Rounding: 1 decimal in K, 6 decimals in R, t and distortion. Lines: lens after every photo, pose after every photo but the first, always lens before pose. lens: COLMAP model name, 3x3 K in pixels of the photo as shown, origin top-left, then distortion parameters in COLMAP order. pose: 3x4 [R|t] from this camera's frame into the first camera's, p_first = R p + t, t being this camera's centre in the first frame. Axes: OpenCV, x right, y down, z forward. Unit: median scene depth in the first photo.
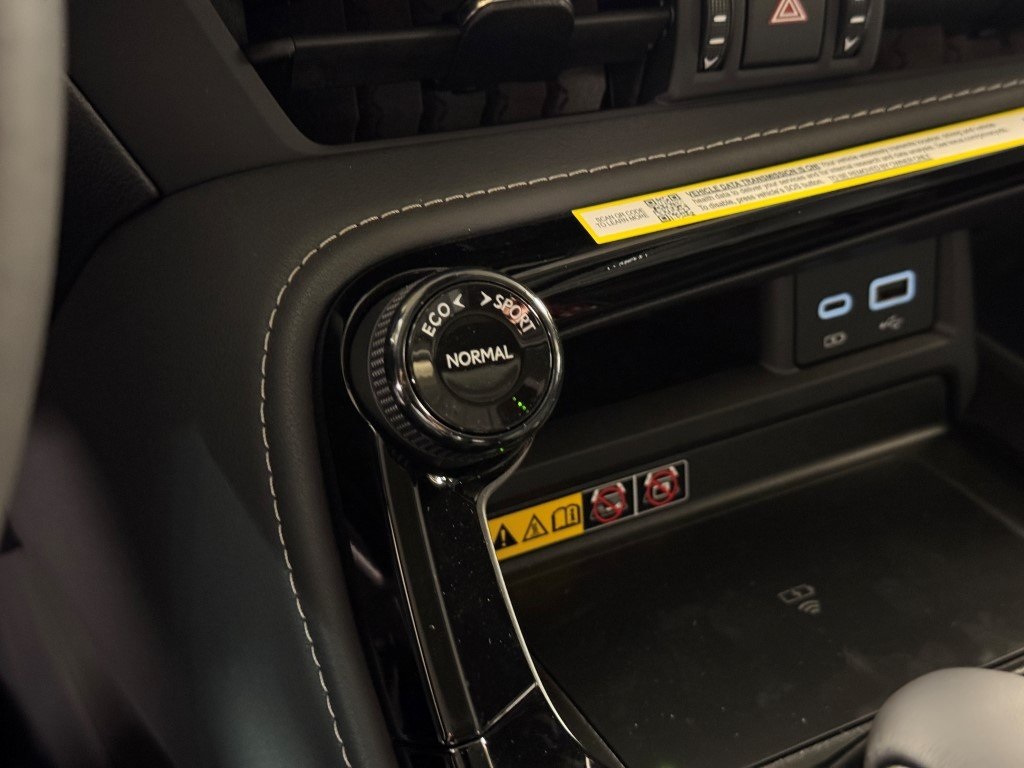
lens RADIAL K [[1438.4, 0, 489.2], [0, 1438.4, 368.8], [0, 0, 1]] dist [0.117461, 0.000000]
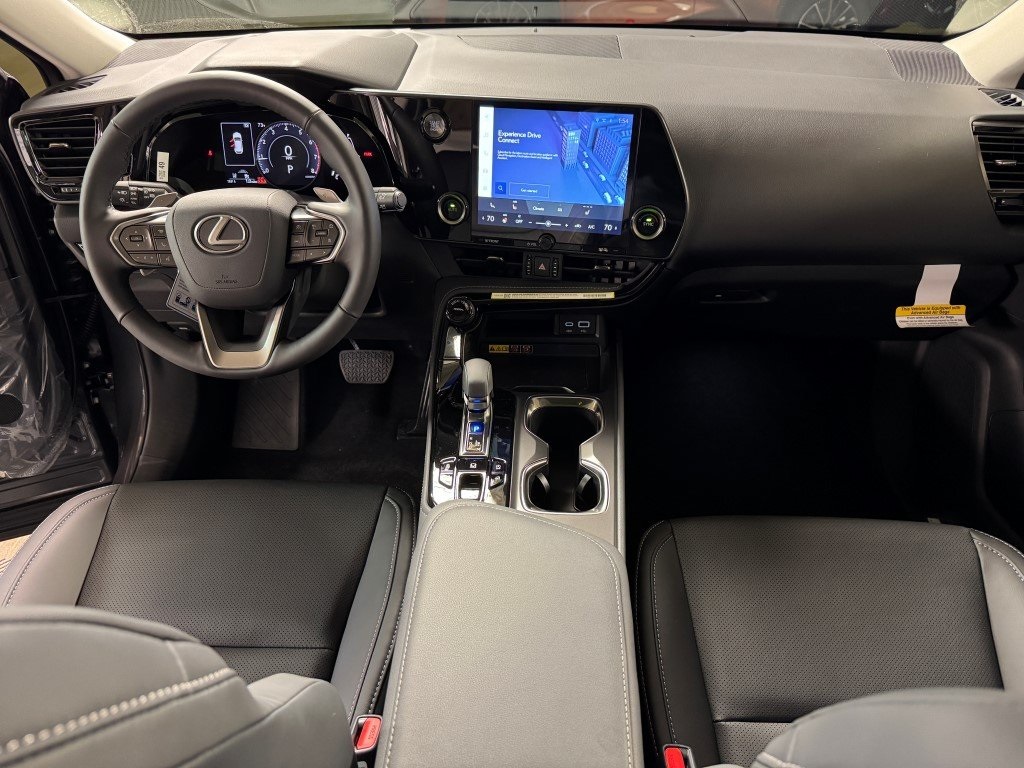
lens RADIAL K [[686.1, 0, 516.1], [0, 686.1, 393.3], [0, 0, 1]] dist [0.052915, -0.038648]
pose [[0.854464, 0.272704, -0.442180, 1.376393], [-0.240886, 0.962094, 0.127865, -0.082628], [0.460288, -0.002741, 0.887766, -1.391917]]
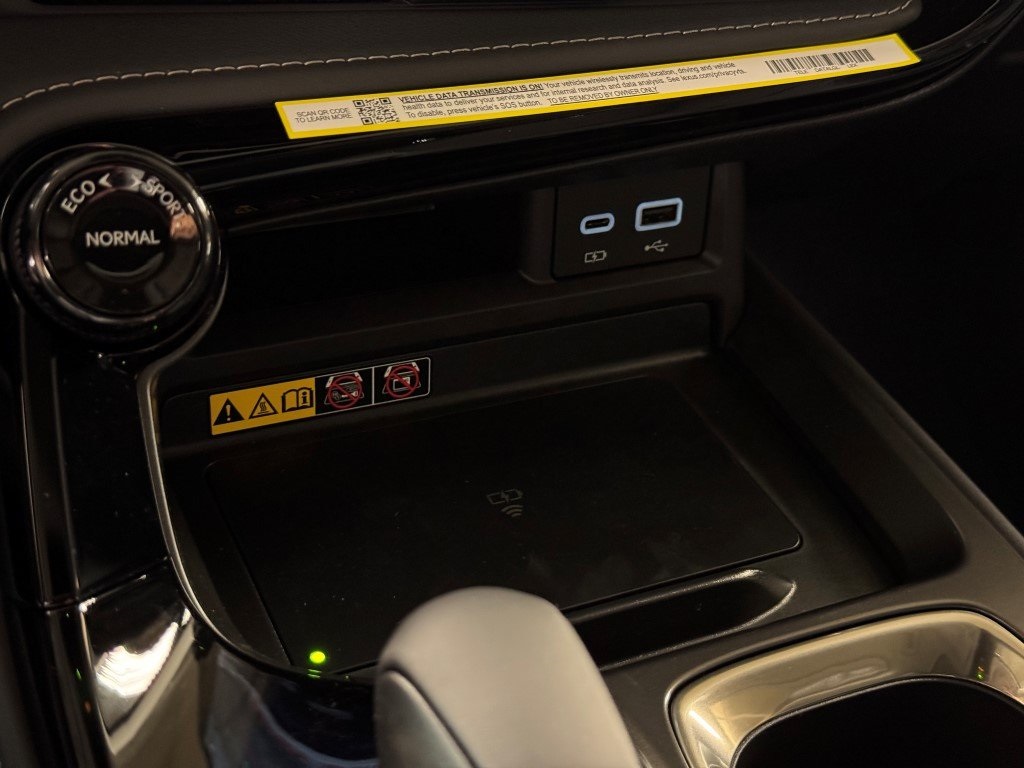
lens RADIAL K [[1438.4, 0, 500.6], [0, 1438.4, 373.7], [0, 0, 1]] dist [0.117461, 0.000000]
pose [[0.993144, 0.115961, 0.014777, 0.191196], [-0.116853, 0.988326, 0.097757, -0.034304], [-0.003268, -0.098813, 0.995101, -0.020863]]
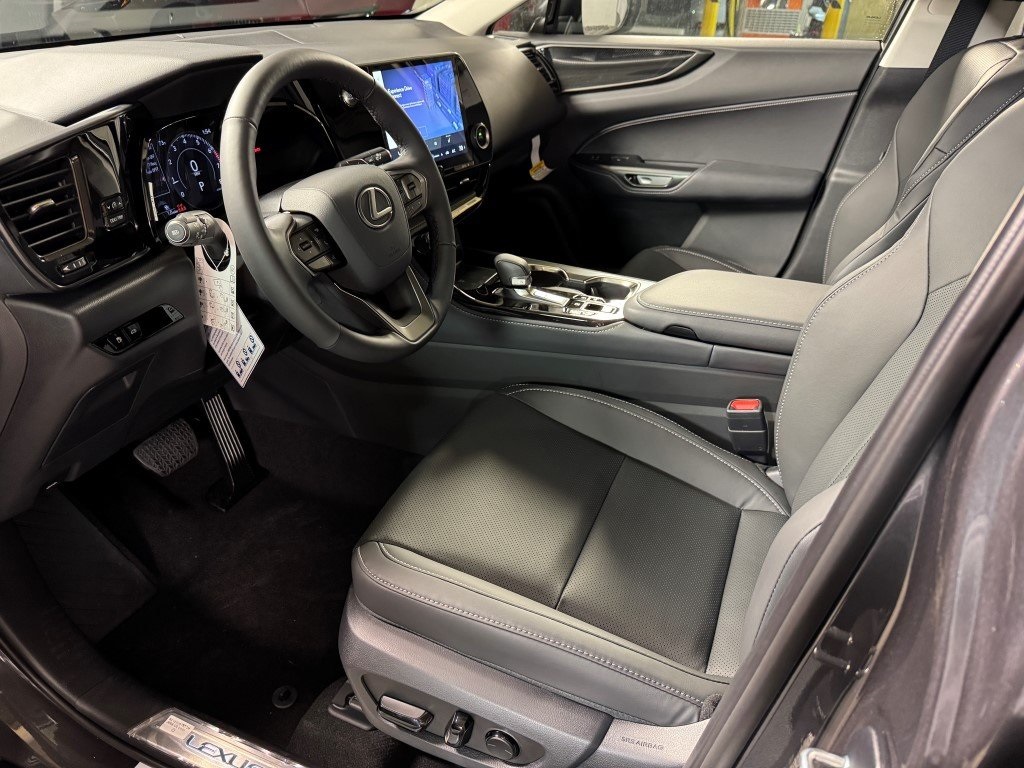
lens RADIAL K [[730.5, 0, 510.3], [0, 730.5, 391.3], [0, 0, 1]] dist [0.017953, -0.043174]
pose [[0.790943, -0.327634, 0.516783, -1.559360], [0.326019, 0.940353, 0.097195, 0.398350], [-0.517803, 0.091606, 0.850581, -1.991513]]
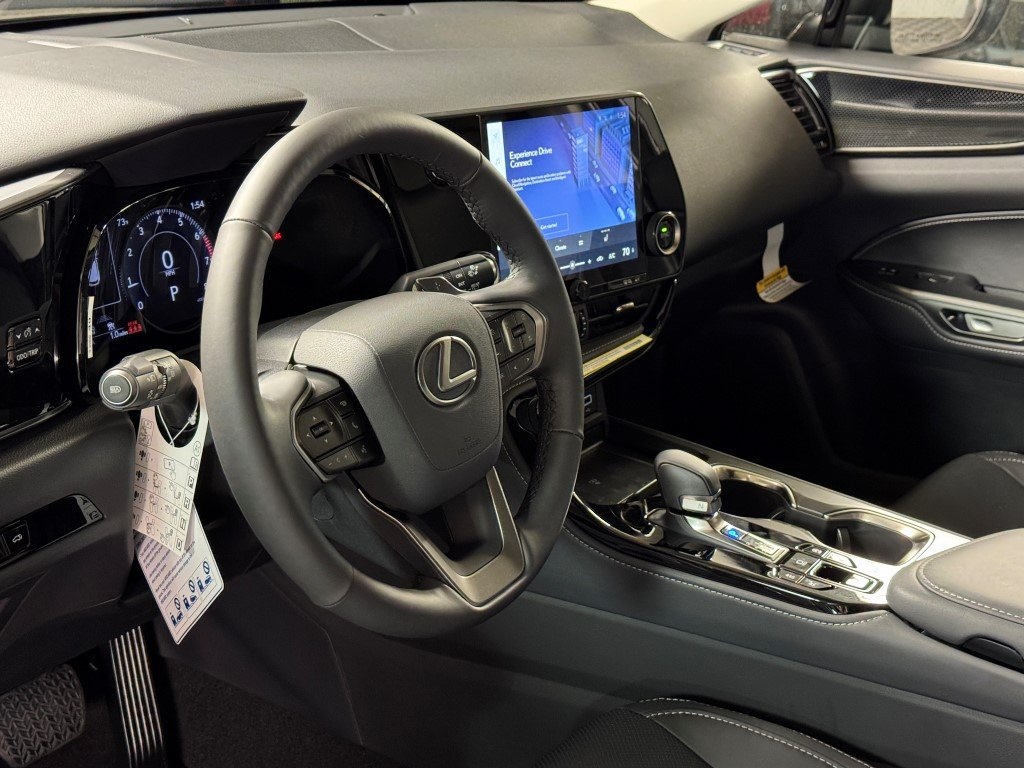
lens RADIAL K [[1438.4, 0, 495.5], [0, 1438.4, 397.2], [0, 0, 1]] dist [0.117461, 0.000000]
pose [[0.895876, -0.136600, 0.422785, -1.564339], [0.194291, 0.976206, -0.096291, 0.258000], [-0.399572, 0.168408, 0.901100, -2.283075]]
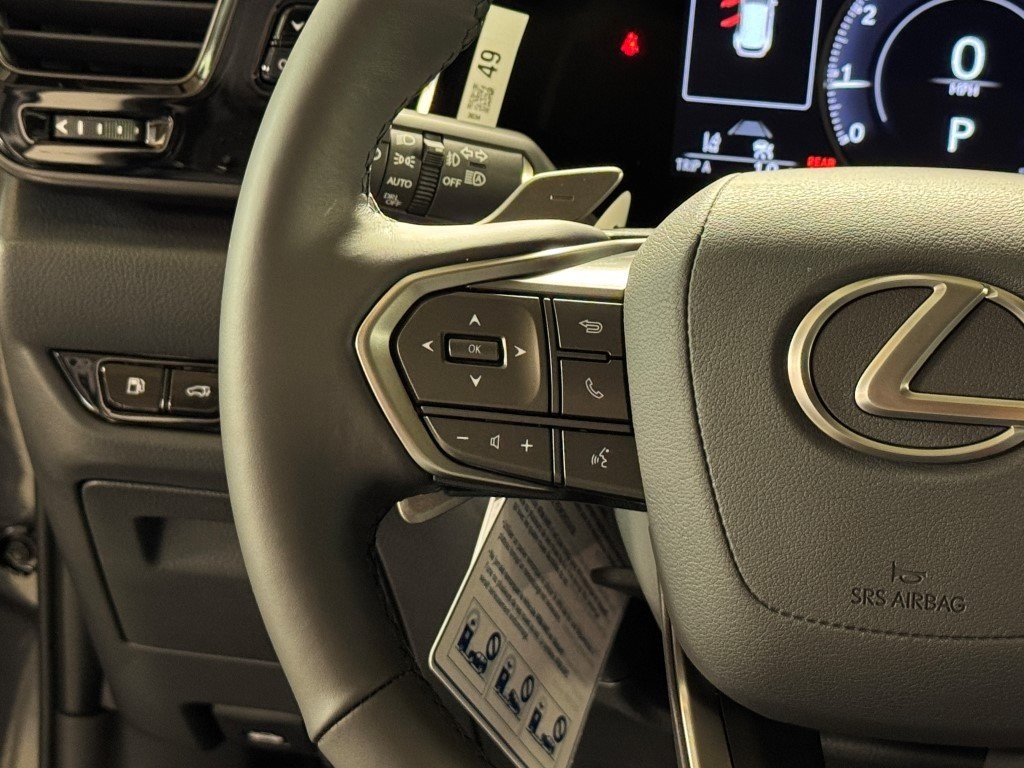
lens RADIAL K [[2176.0, 0, 503.2], [0, 2176.0, 385.0], [0, 0, 1]] dist [0.068454, 0.000000]
pose [[0.746157, 0.225163, -0.626539, 0.142701], [-0.347372, 0.934489, -0.077859, 0.149362], [0.567963, 0.275737, 0.775492, -1.091610]]
